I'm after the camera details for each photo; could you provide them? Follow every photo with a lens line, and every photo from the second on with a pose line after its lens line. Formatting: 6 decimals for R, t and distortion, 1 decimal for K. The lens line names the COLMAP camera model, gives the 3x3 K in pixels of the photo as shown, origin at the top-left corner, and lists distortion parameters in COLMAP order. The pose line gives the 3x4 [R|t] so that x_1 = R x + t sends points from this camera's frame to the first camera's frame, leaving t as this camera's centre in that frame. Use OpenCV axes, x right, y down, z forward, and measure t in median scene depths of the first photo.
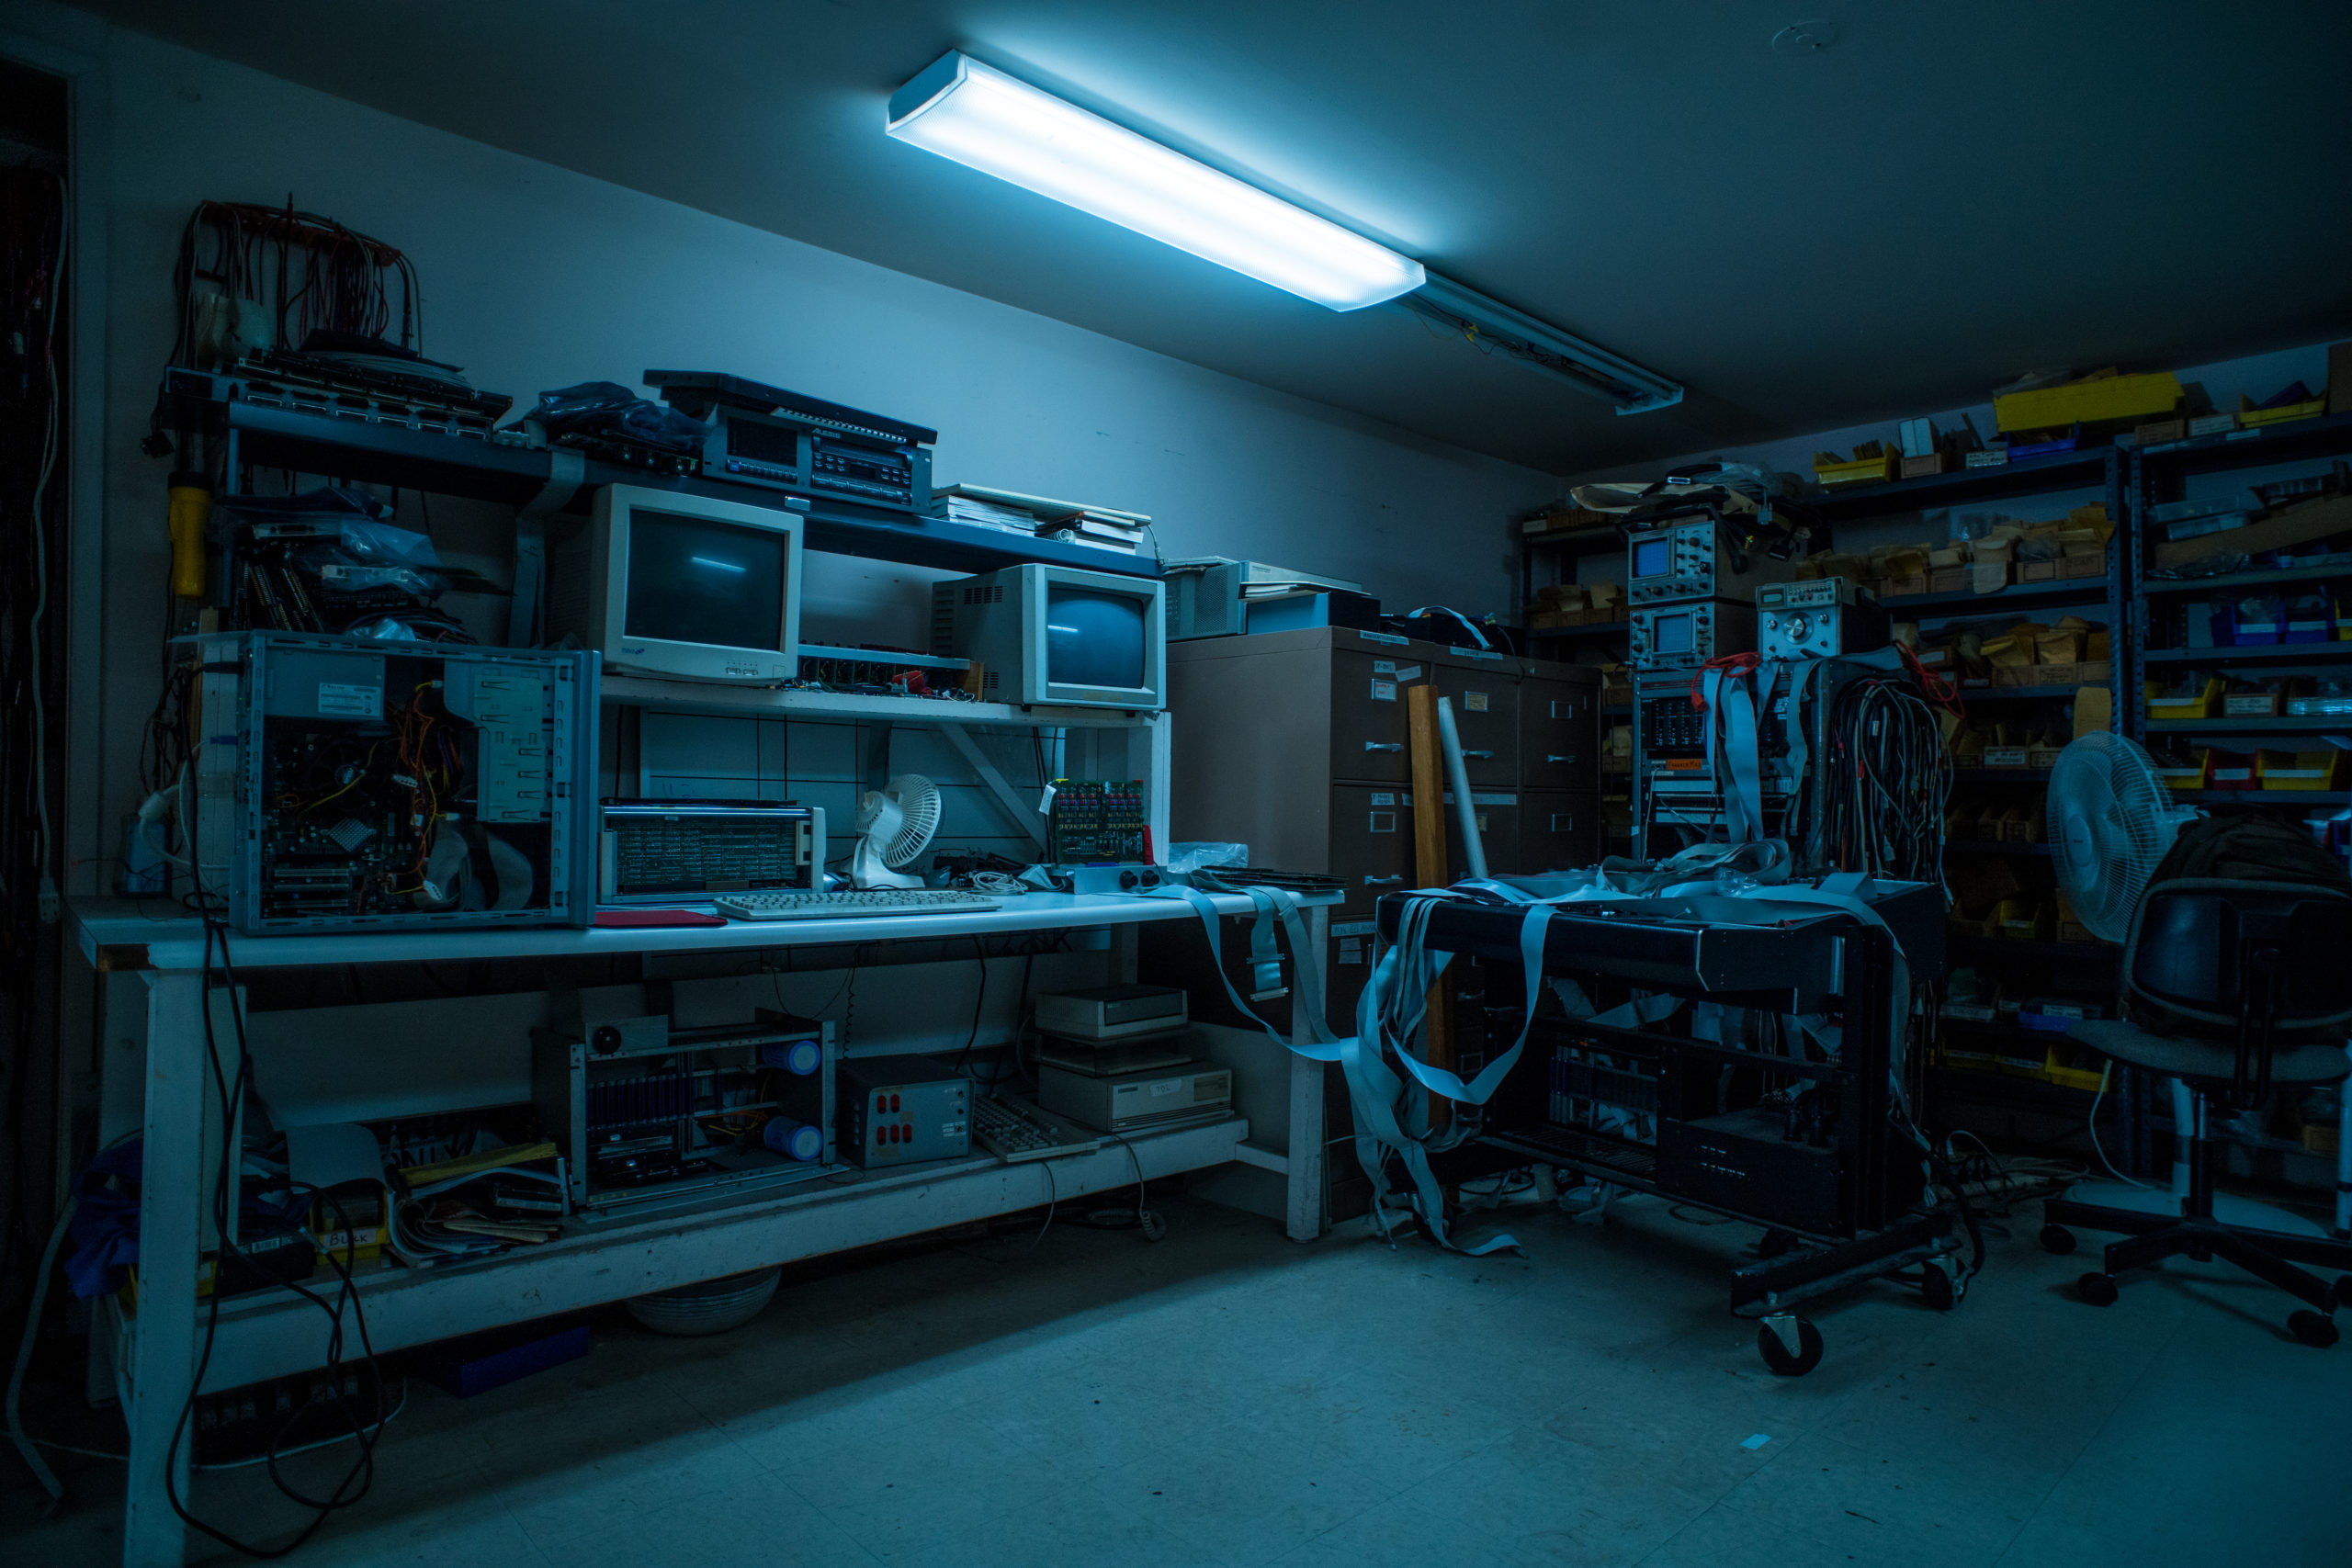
lens RADIAL K [[1285.9, 0, 1176.0], [0, 1285.9, 784.0], [0, 0, 1]] dist [-0.098933, 0.063490]
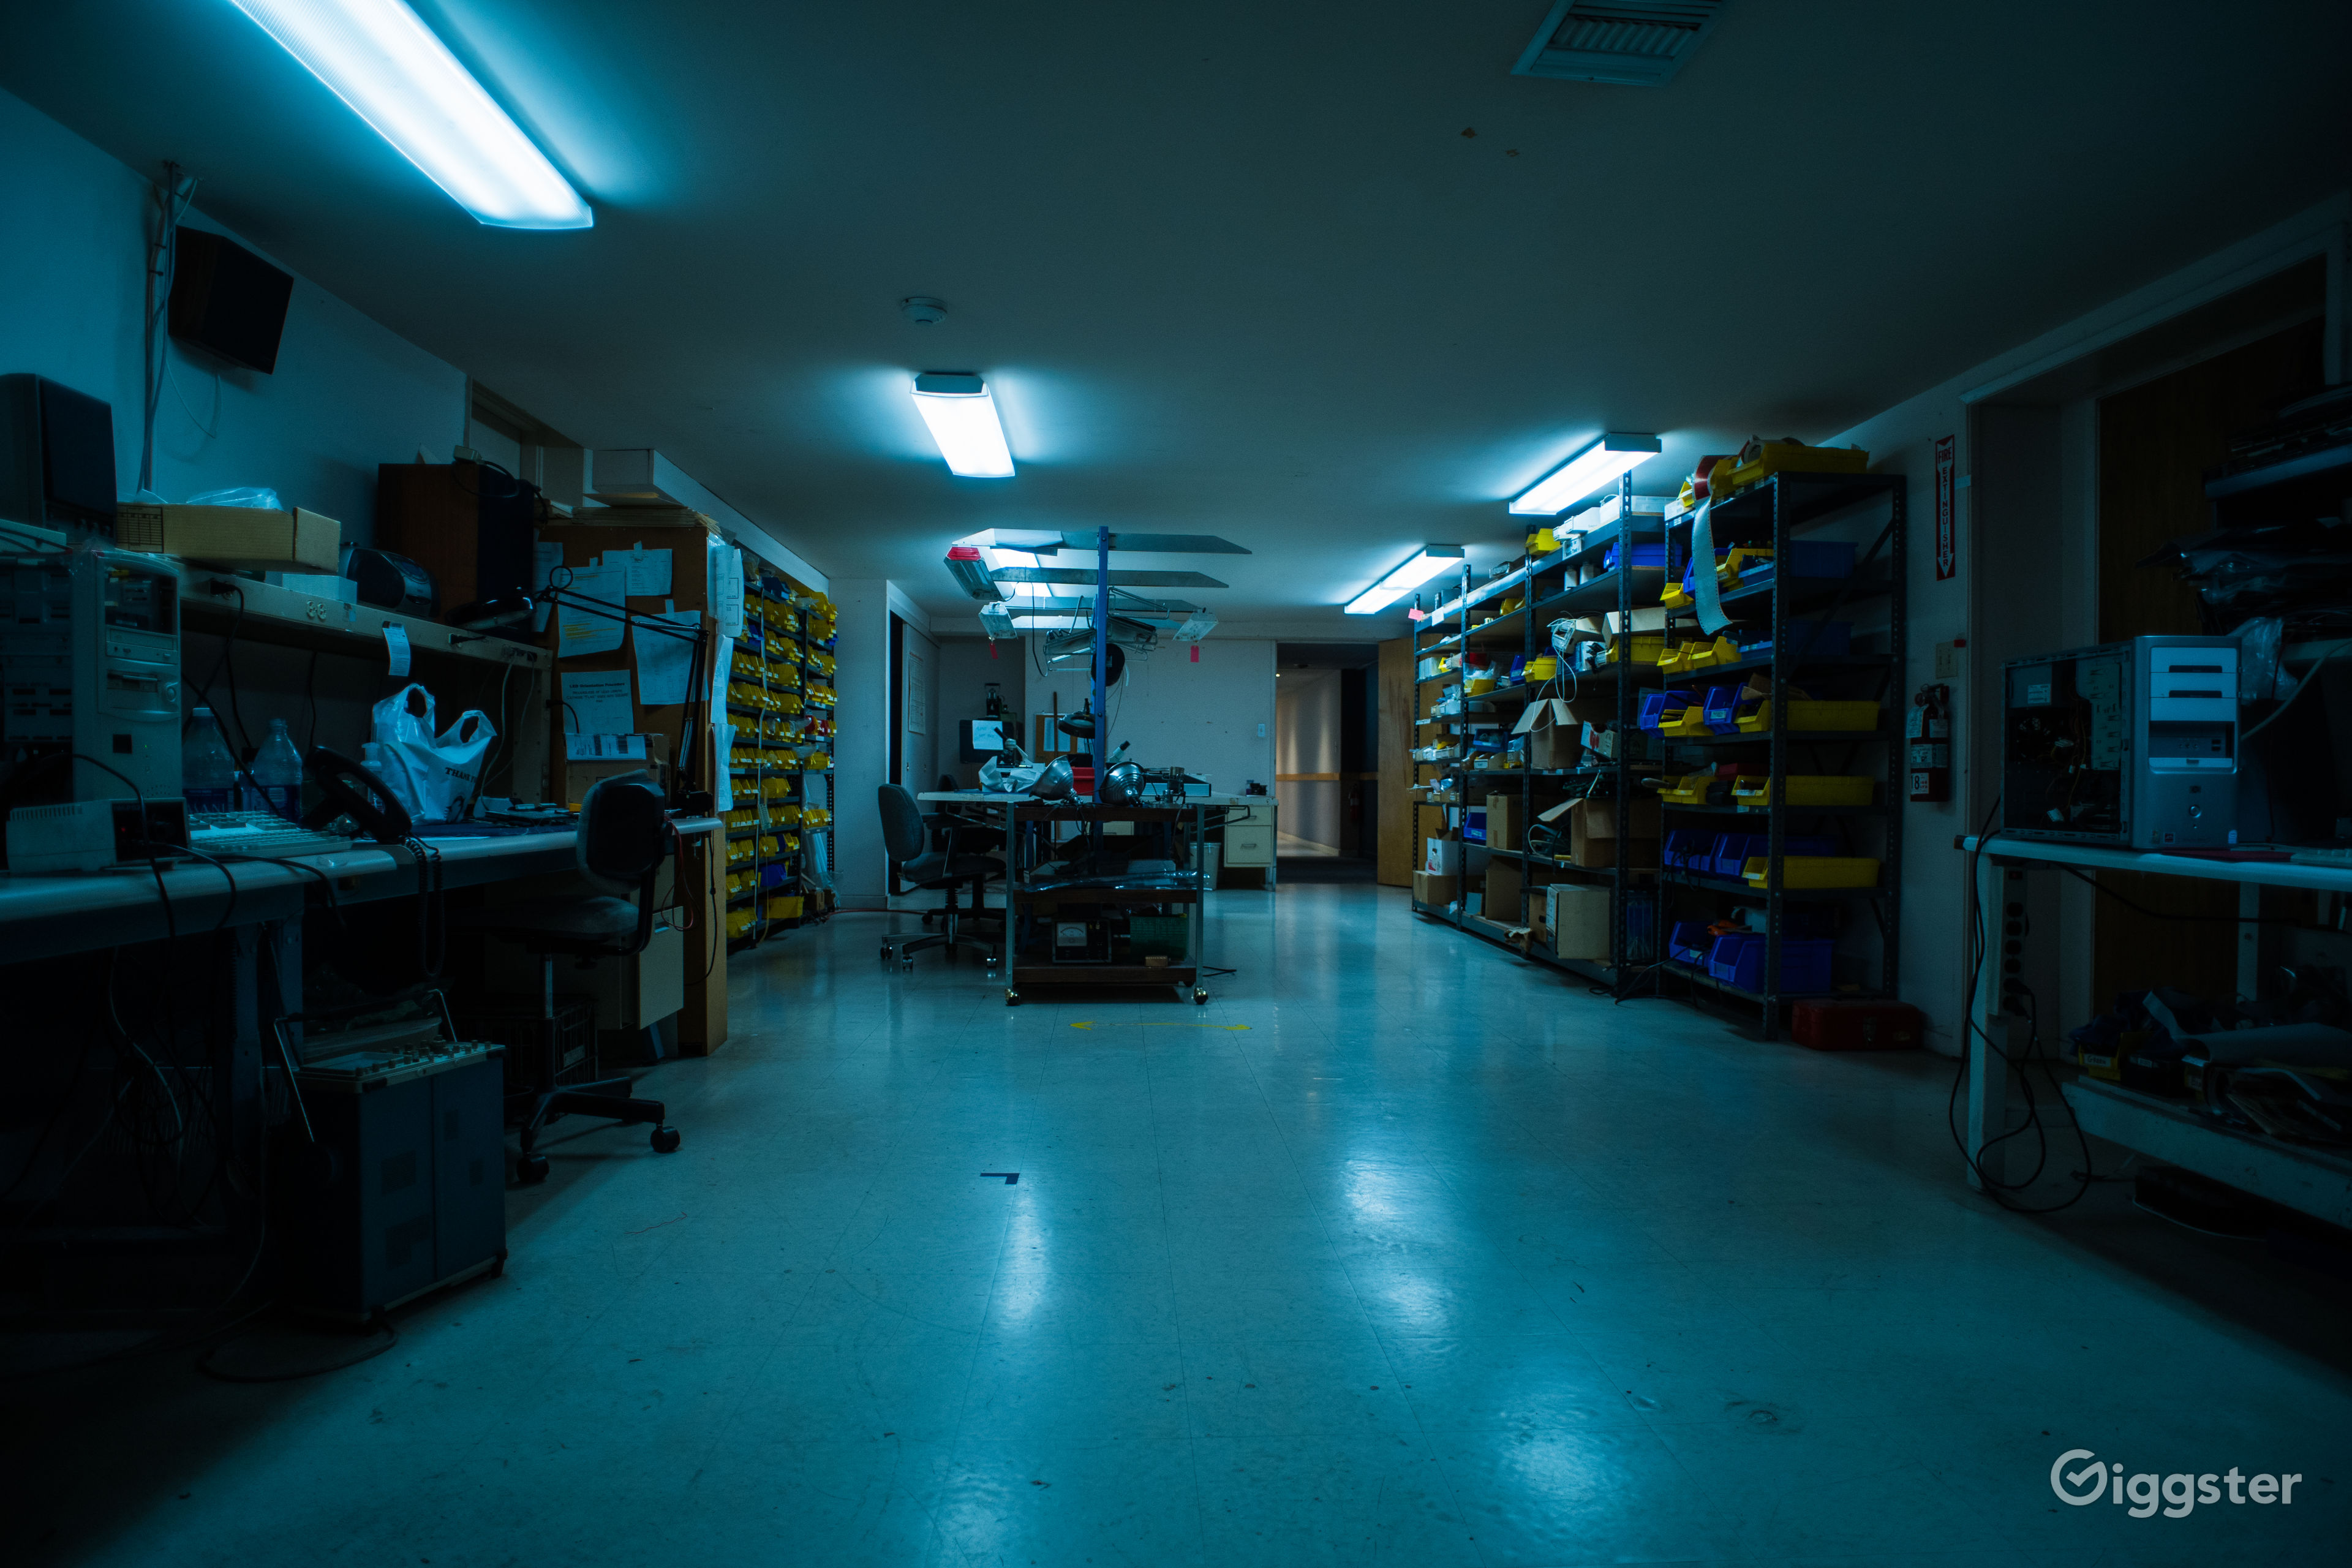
lens RADIAL K [[1315.4, 0, 1176.0], [0, 1315.4, 784.0], [0, 0, 1]] dist [-0.097280, 0.062129]
pose [[-0.615359, -0.022274, -0.787933, 0.846650], [-0.014723, 0.999751, -0.016763, 0.059534], [0.788110, 0.001285, -0.615533, 0.742095]]
